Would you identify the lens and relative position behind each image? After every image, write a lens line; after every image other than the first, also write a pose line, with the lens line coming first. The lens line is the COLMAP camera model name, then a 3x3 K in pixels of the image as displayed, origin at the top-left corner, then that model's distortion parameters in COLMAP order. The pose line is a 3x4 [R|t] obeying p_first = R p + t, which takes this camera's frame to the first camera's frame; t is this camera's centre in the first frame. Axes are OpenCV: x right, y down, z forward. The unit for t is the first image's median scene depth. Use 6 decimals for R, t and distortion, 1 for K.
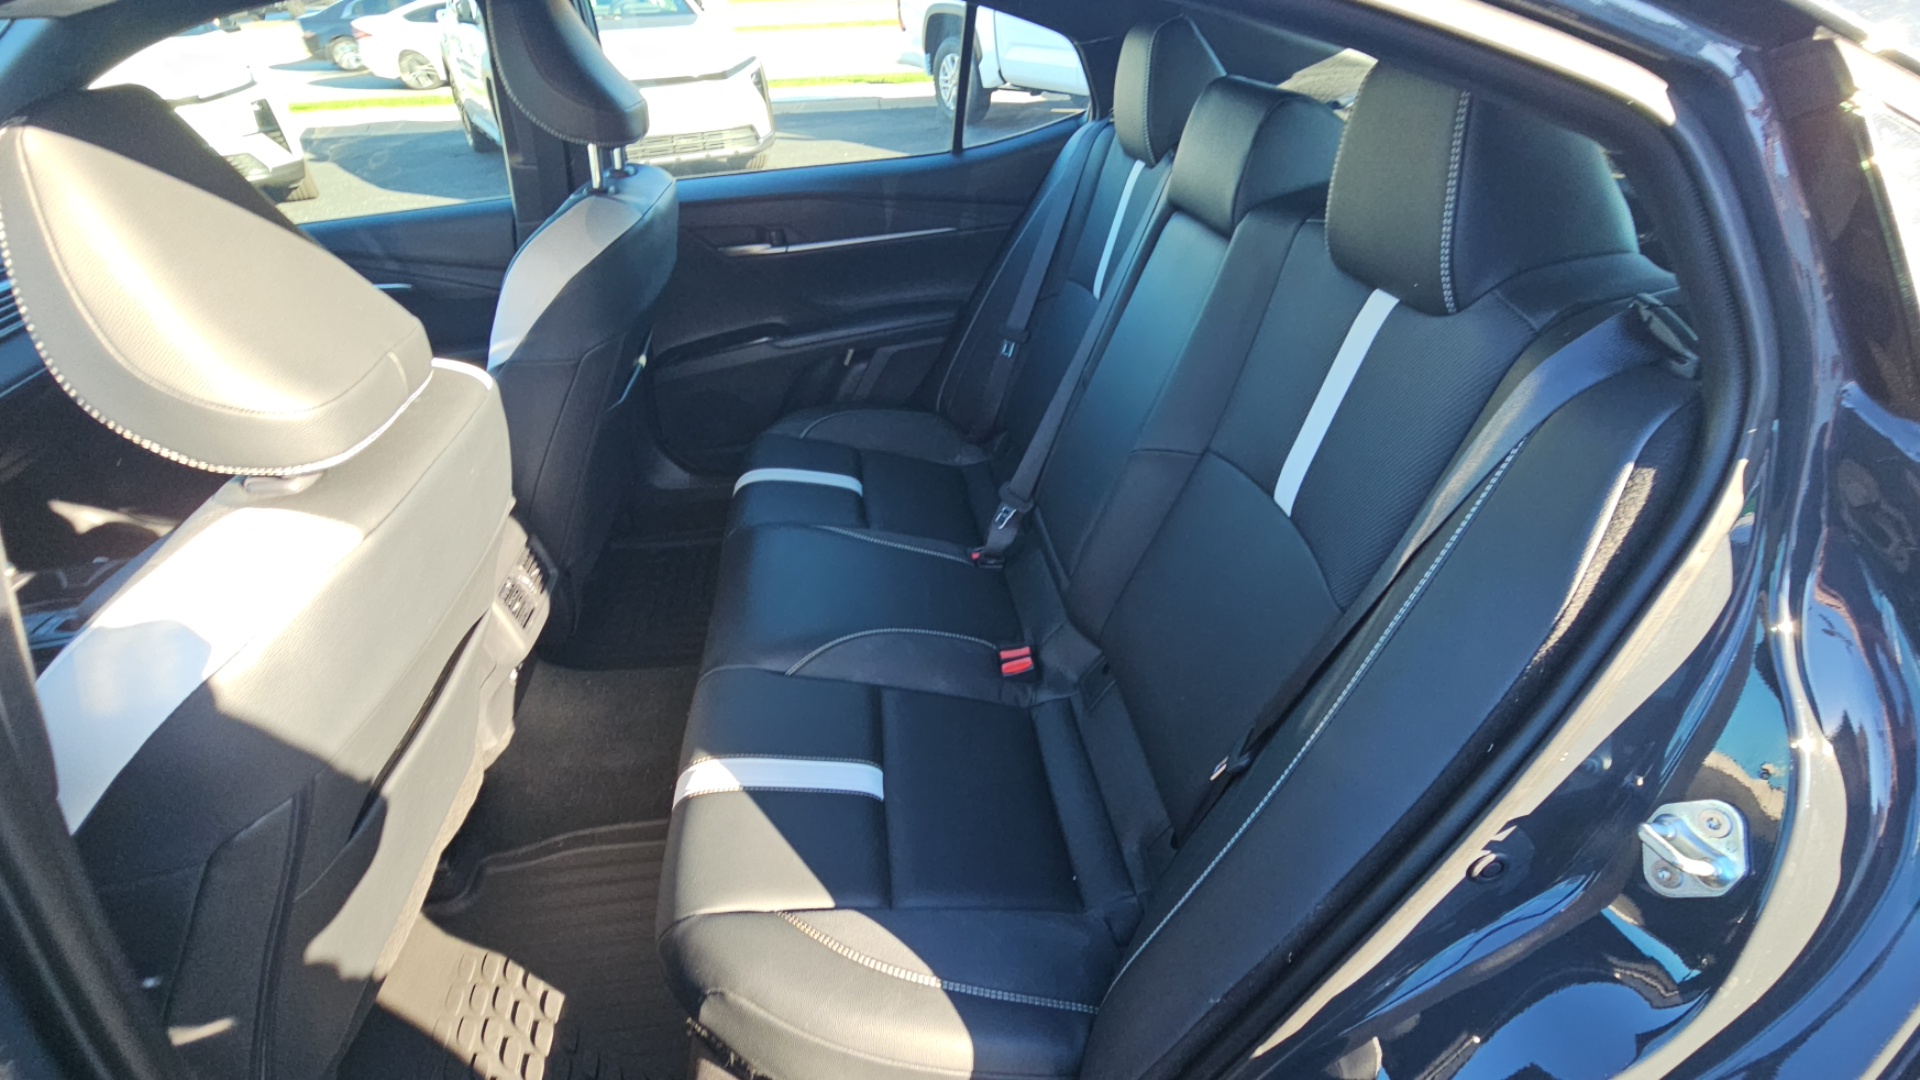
lens RADIAL K [[859.6, 0, 964.2], [0, 859.6, 546.6], [0, 0, 1]] dist [0.009528, -0.007335]
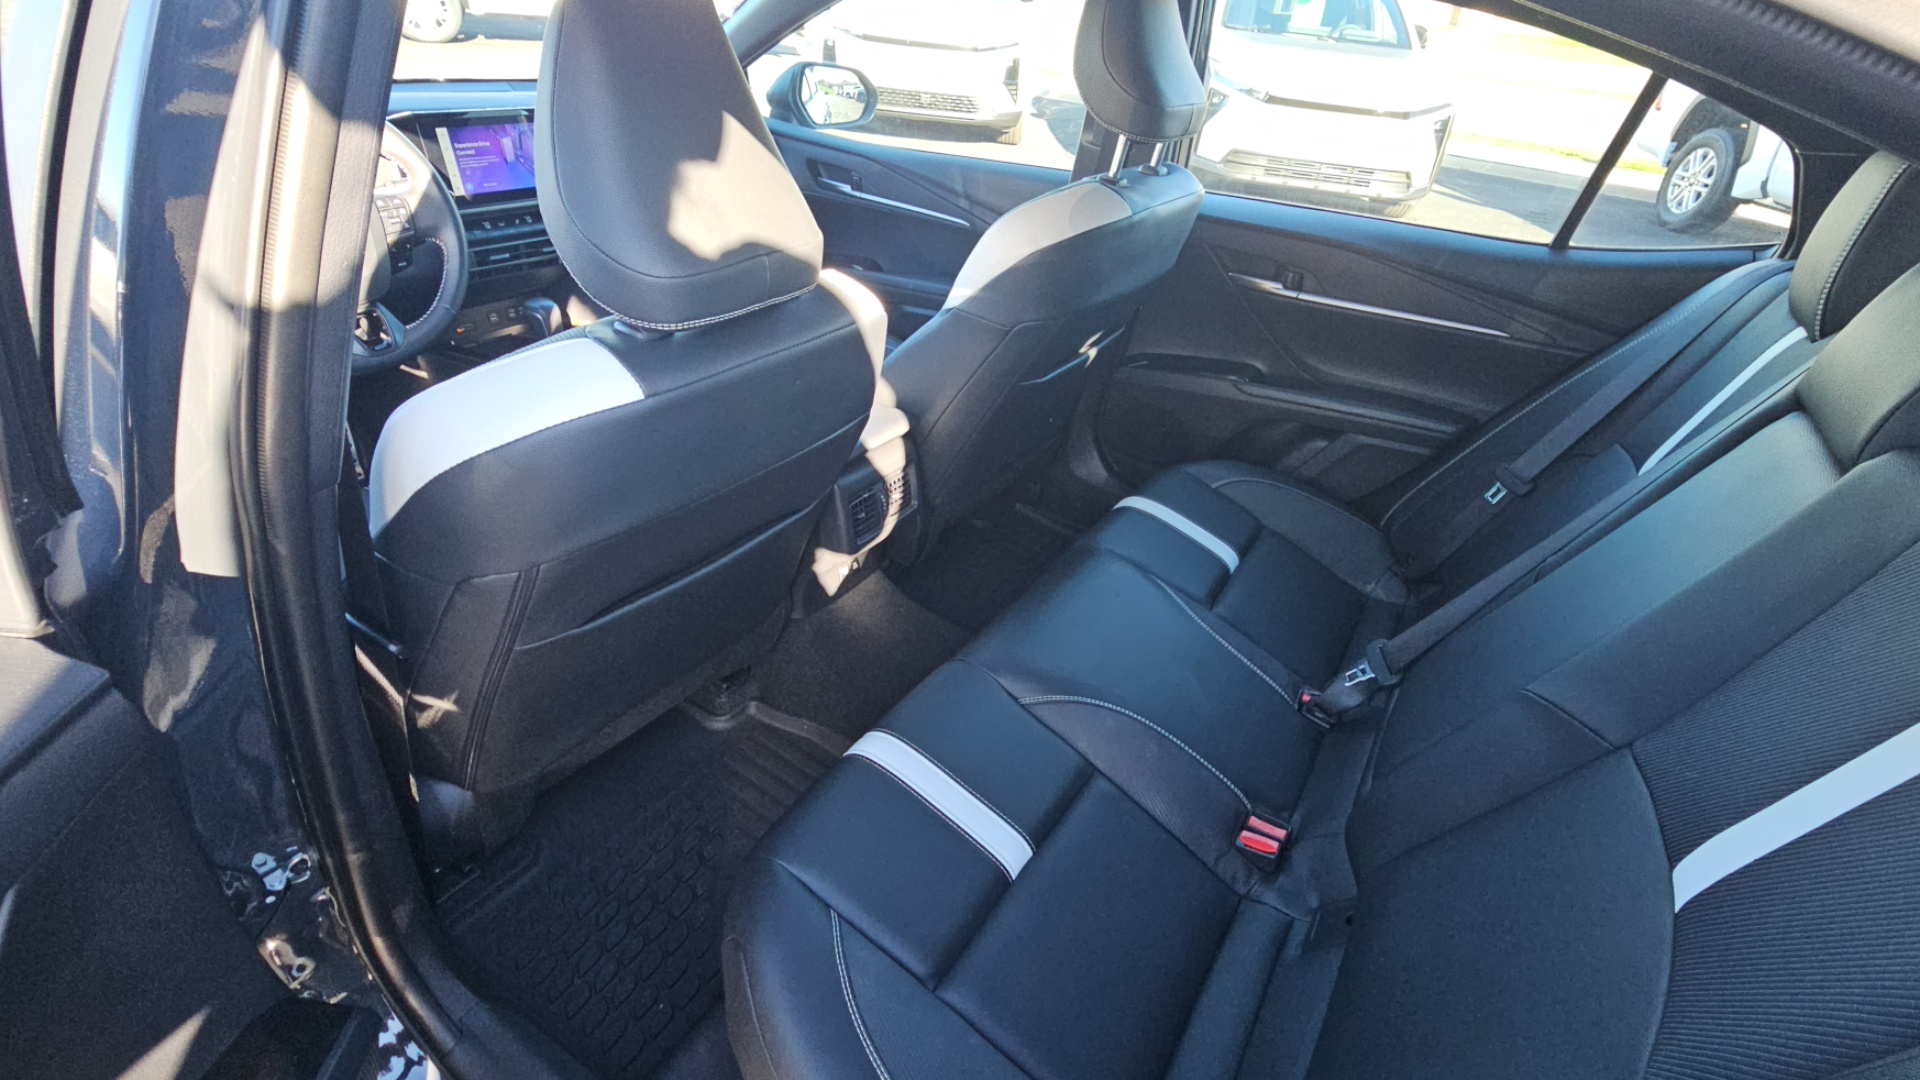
lens RADIAL K [[859.6, 0, 968.5], [0, 859.6, 540.9], [0, 0, 1]] dist [0.009528, -0.007335]
pose [[0.756534, 0.439791, -0.483984, 0.088450], [-0.451839, 0.886554, 0.099314, -0.051683], [0.472755, 0.143548, 0.869423, 0.088307]]
